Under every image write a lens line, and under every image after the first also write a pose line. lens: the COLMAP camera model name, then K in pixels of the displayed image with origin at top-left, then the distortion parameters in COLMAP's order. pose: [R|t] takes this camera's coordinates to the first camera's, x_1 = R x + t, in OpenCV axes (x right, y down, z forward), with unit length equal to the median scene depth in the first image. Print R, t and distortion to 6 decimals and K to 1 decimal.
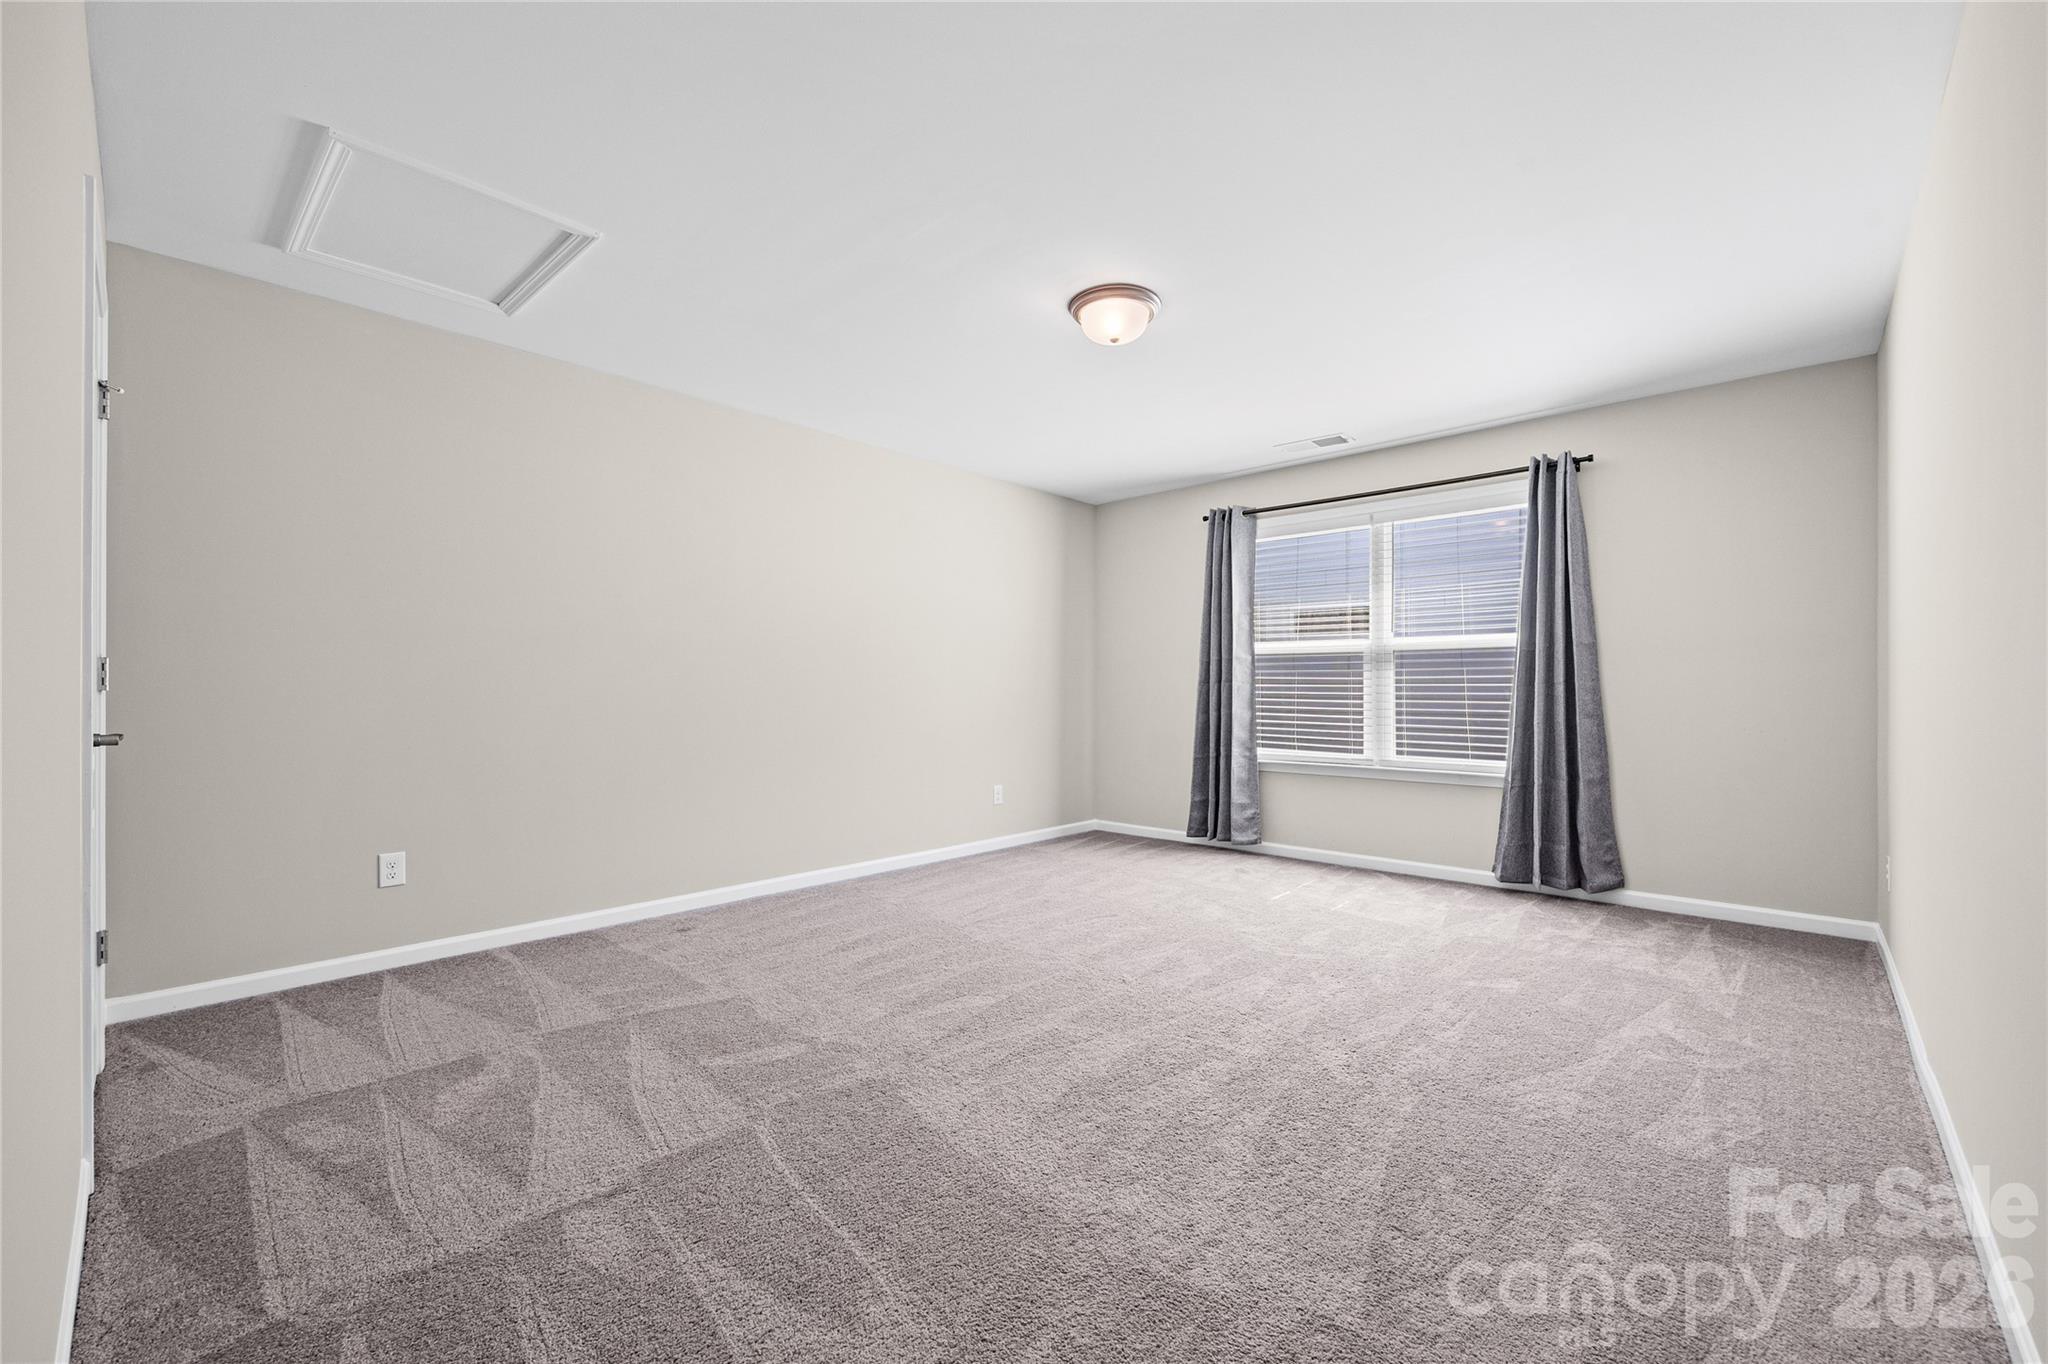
lens RADIAL K [[839.3, 0, 1029.6], [0, 839.3, 682.0], [0, 0, 1]] dist [0.001295, -0.000298]
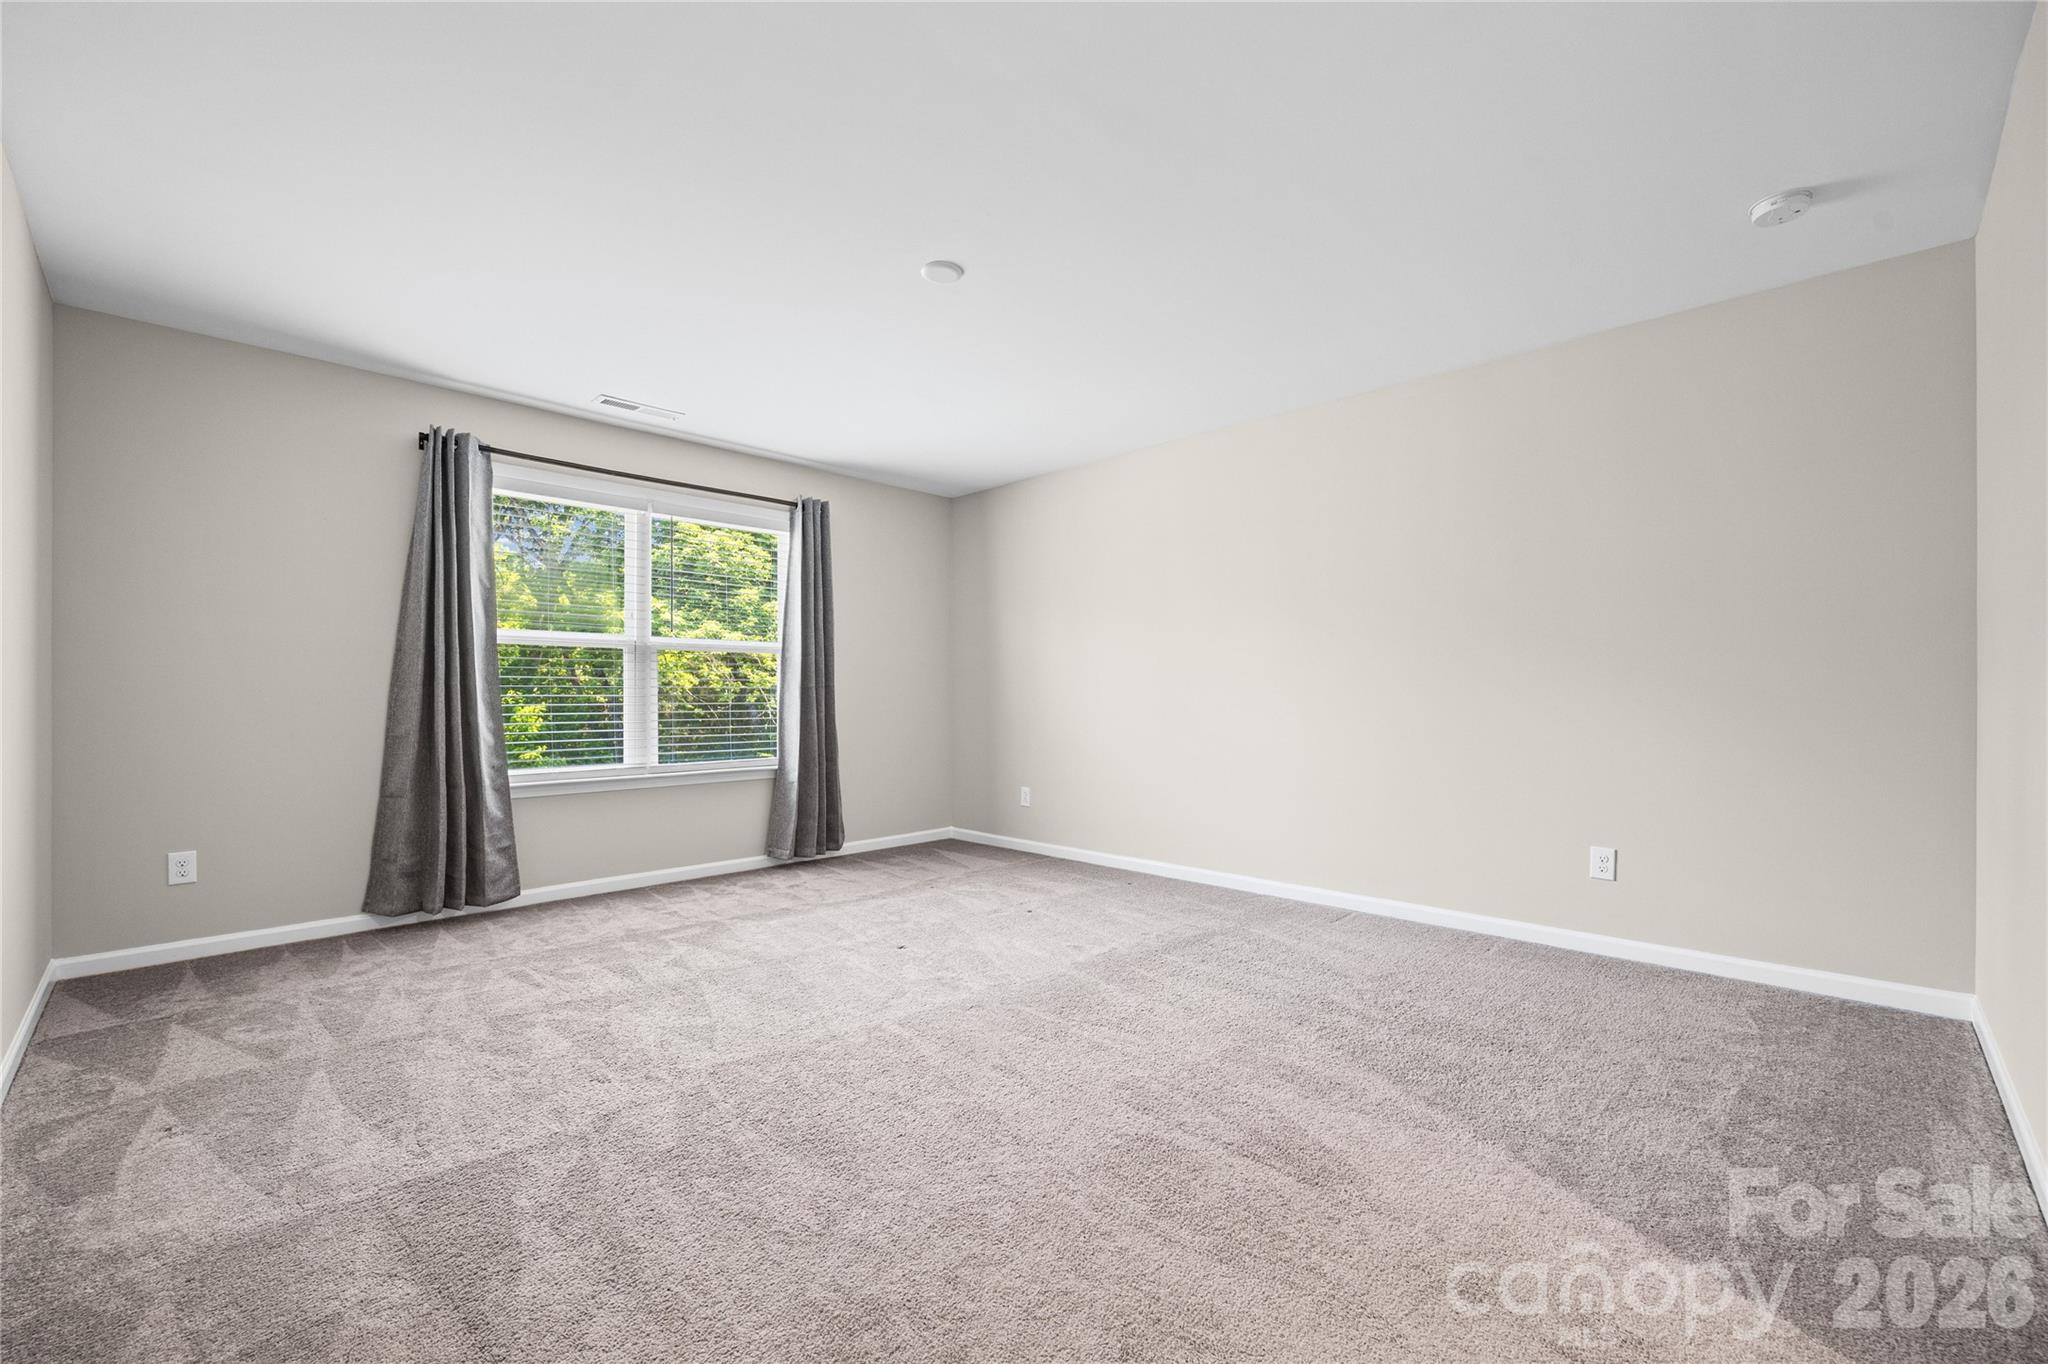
lens RADIAL K [[839.3, 0, 1027.4], [0, 839.3, 686.3], [0, 0, 1]] dist [0.001295, -0.000298]
pose [[0.028706, 0.018438, 0.999418, -0.490719], [-0.001862, 0.999829, -0.018392, 0.019587], [-0.999586, -0.001333, 0.028736, 0.545611]]
